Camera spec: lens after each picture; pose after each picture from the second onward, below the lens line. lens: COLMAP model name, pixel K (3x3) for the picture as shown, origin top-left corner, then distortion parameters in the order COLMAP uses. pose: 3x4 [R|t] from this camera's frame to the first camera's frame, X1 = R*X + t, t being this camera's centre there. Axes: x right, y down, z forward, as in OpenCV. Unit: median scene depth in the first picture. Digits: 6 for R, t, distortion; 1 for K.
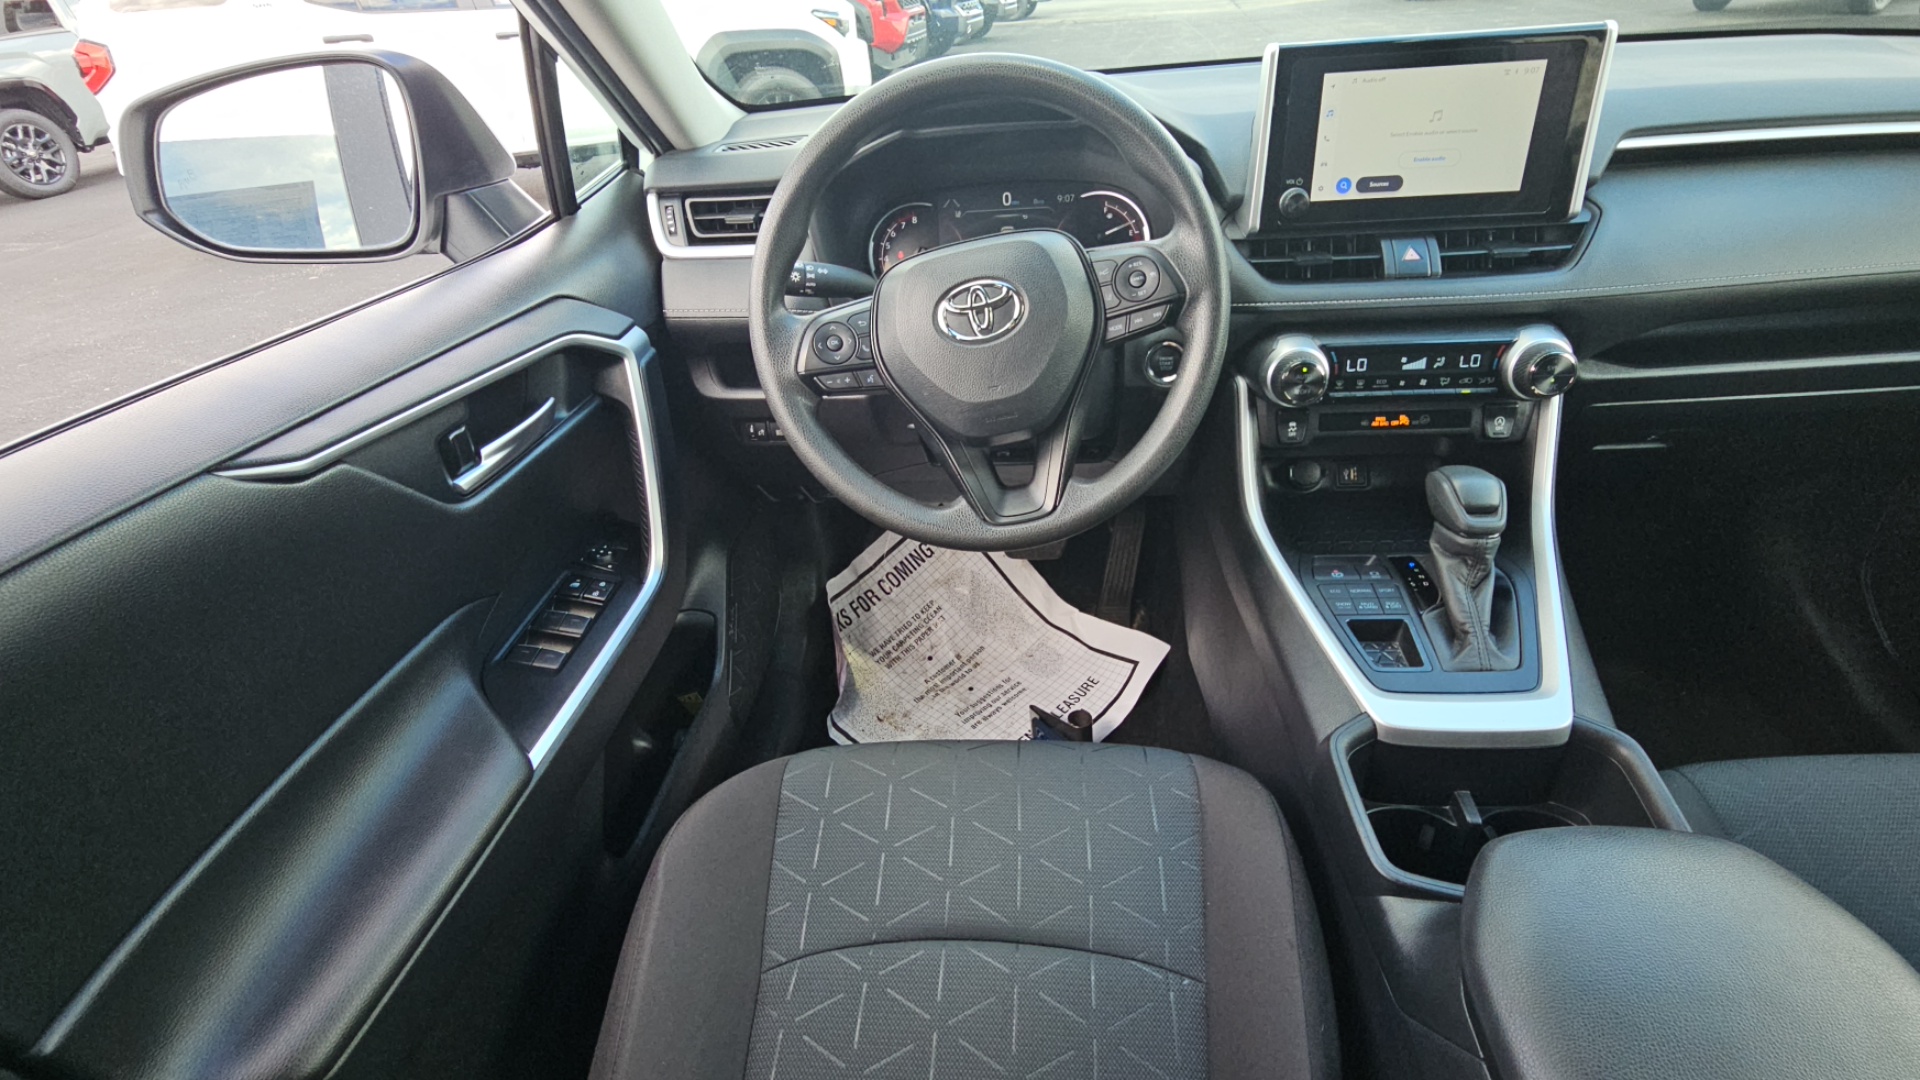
lens RADIAL K [[858.6, 0, 983.3], [0, 858.6, 547.2], [0, 0, 1]] dist [0.011962, -0.010186]
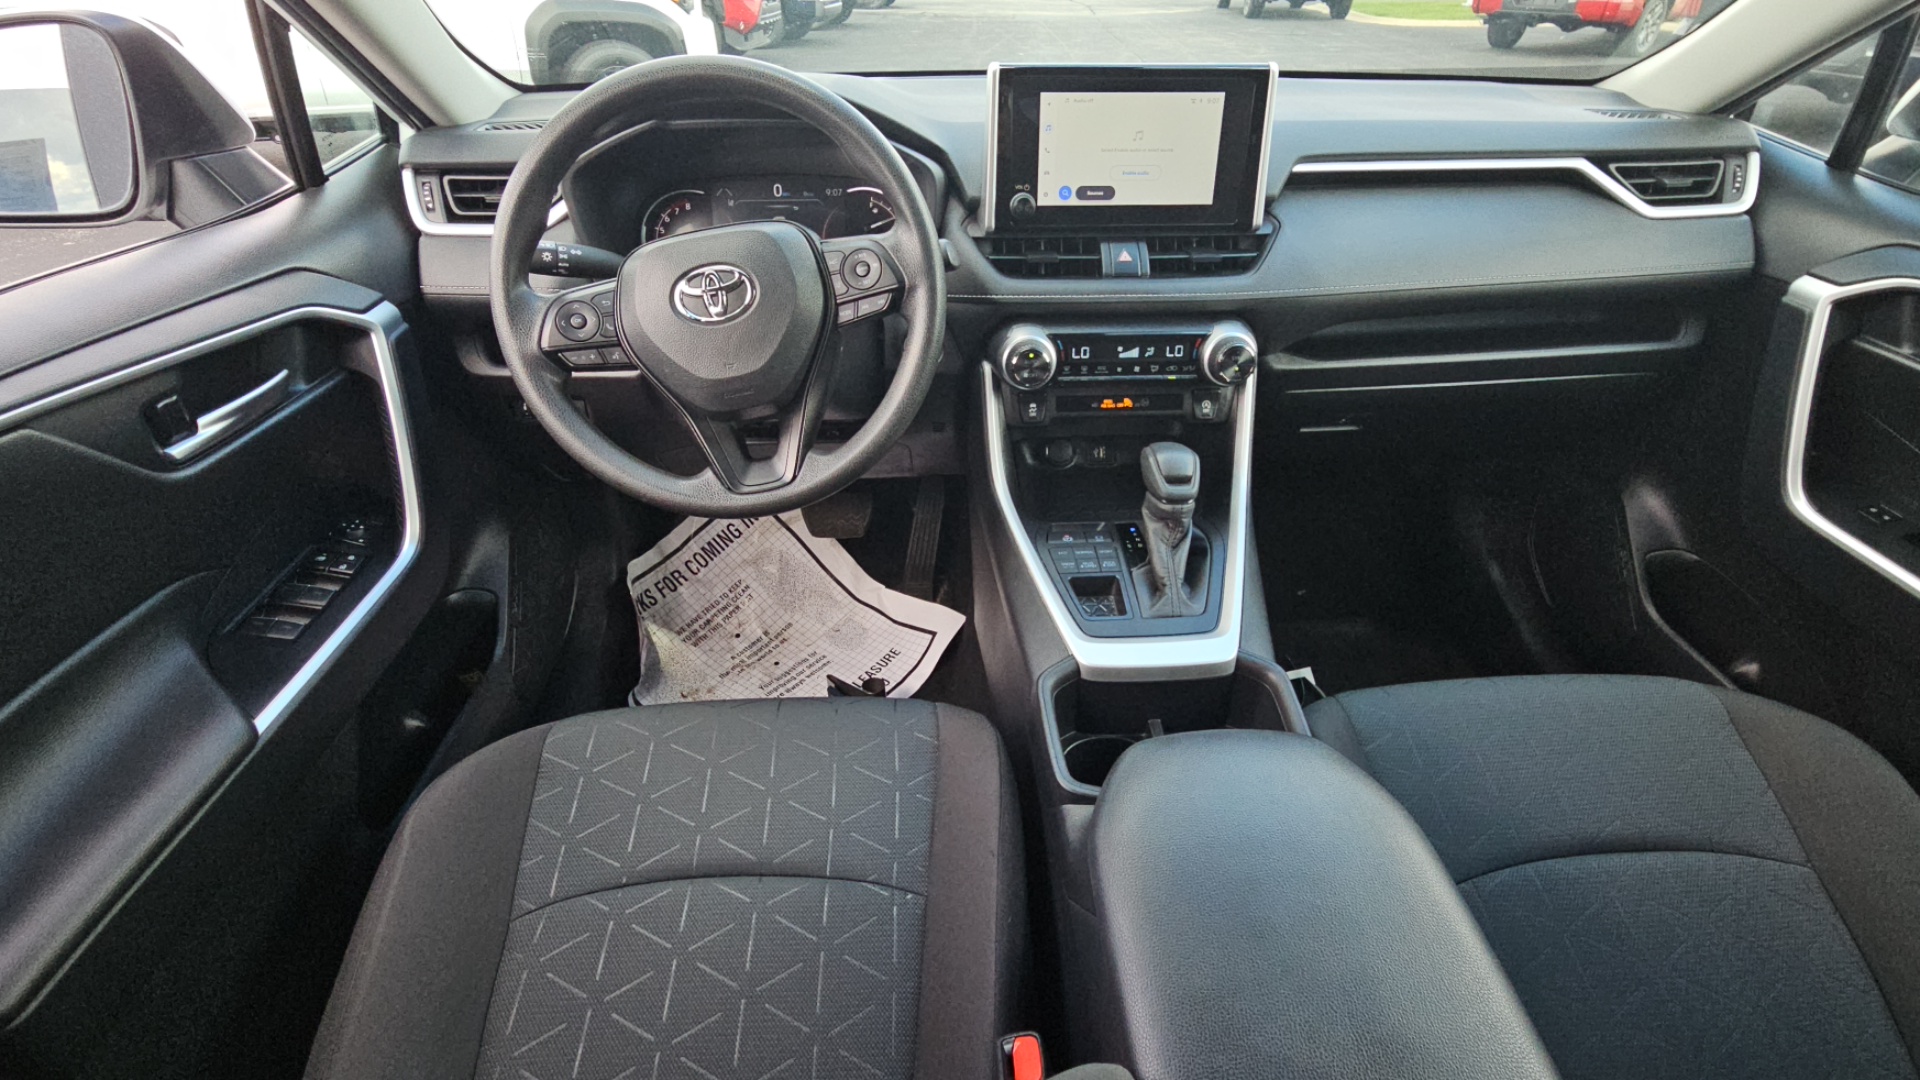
lens RADIAL K [[858.3, 0, 981.6], [0, 858.3, 545.9], [0, 0, 1]] dist [0.007536, -0.005745]
pose [[0.989324, -0.014498, 0.145013, 0.139766], [0.013405, 0.999874, 0.008506, 0.030716], [-0.145118, -0.006471, 0.989393, -0.098620]]
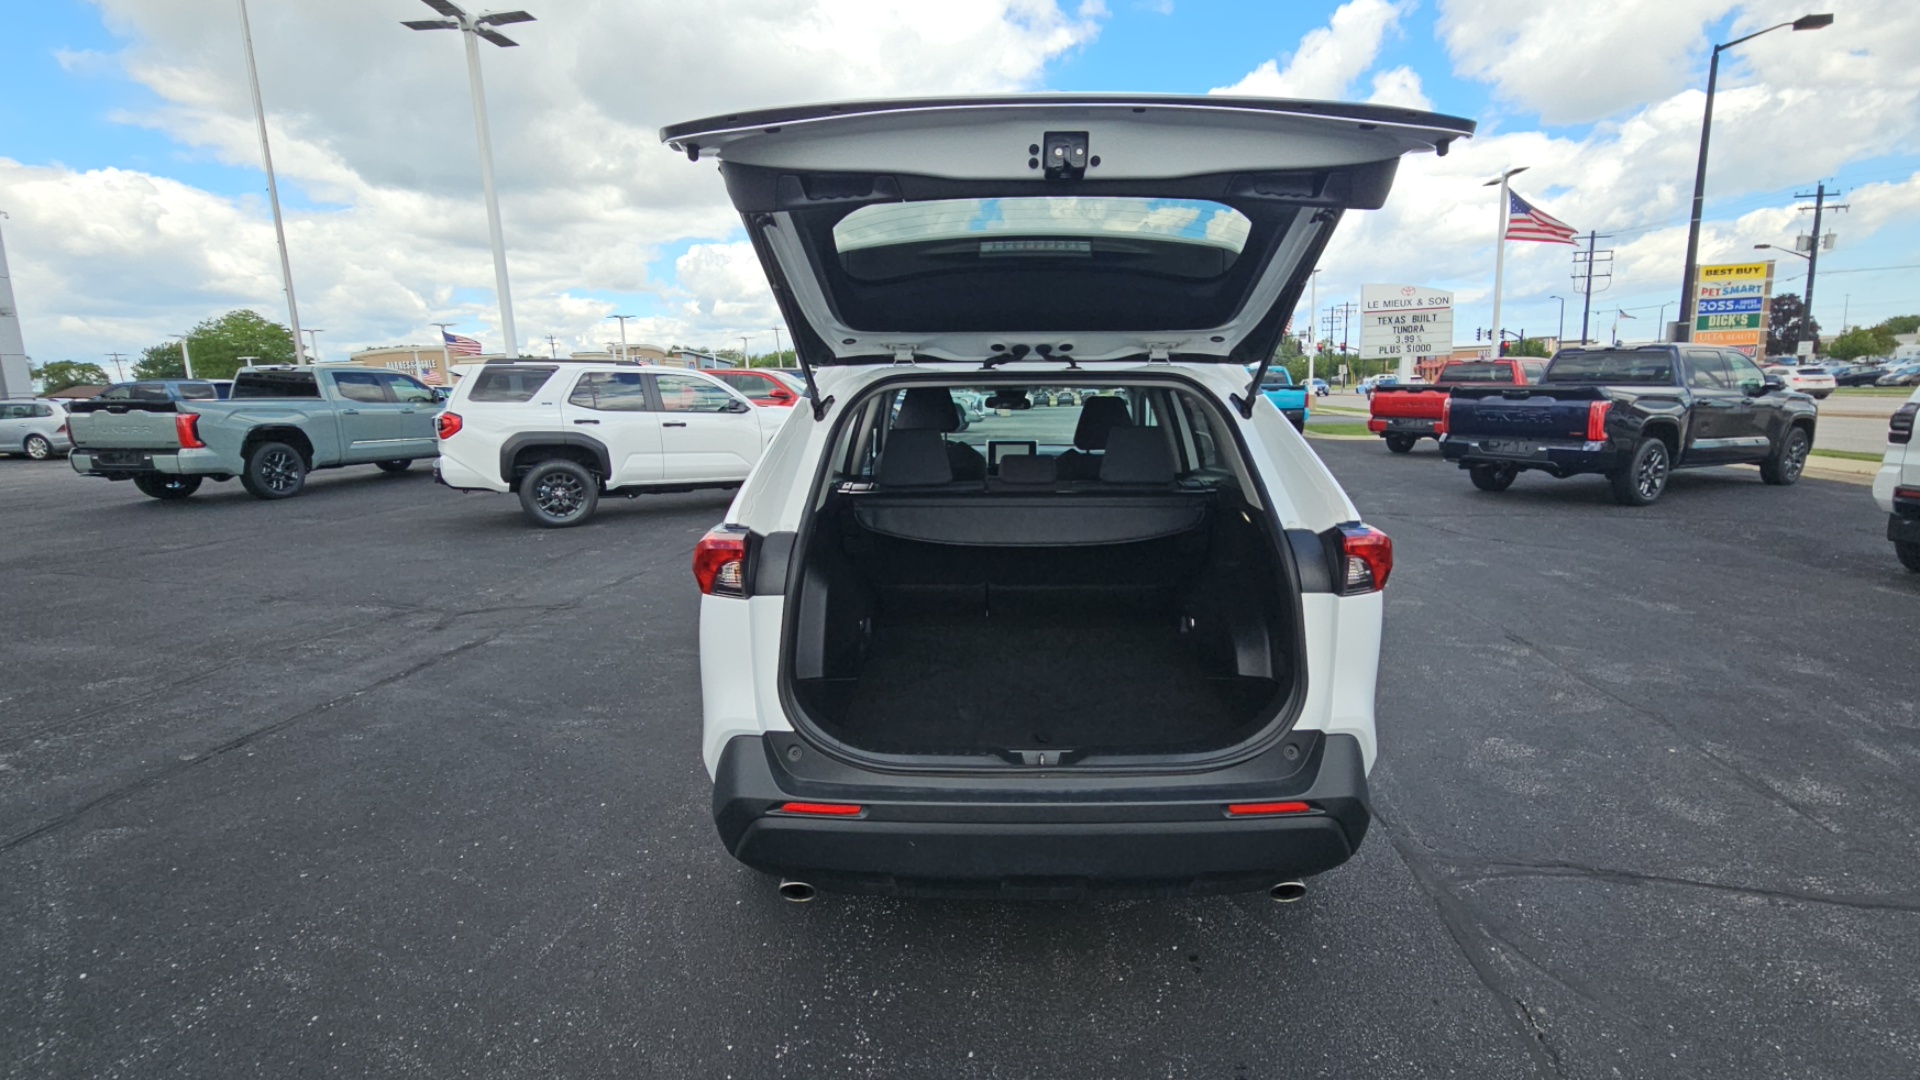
lens RADIAL K [[859.8, 0, 979.1], [0, 859.8, 540.8], [0, 0, 1]] dist [0.004870, -0.004556]
pose [[0.996543, 0.048370, 0.067543, -0.121435], [-0.016389, 0.911508, -0.410956, 2.595279], [-0.081444, 0.408428, 0.909150, -4.288367]]
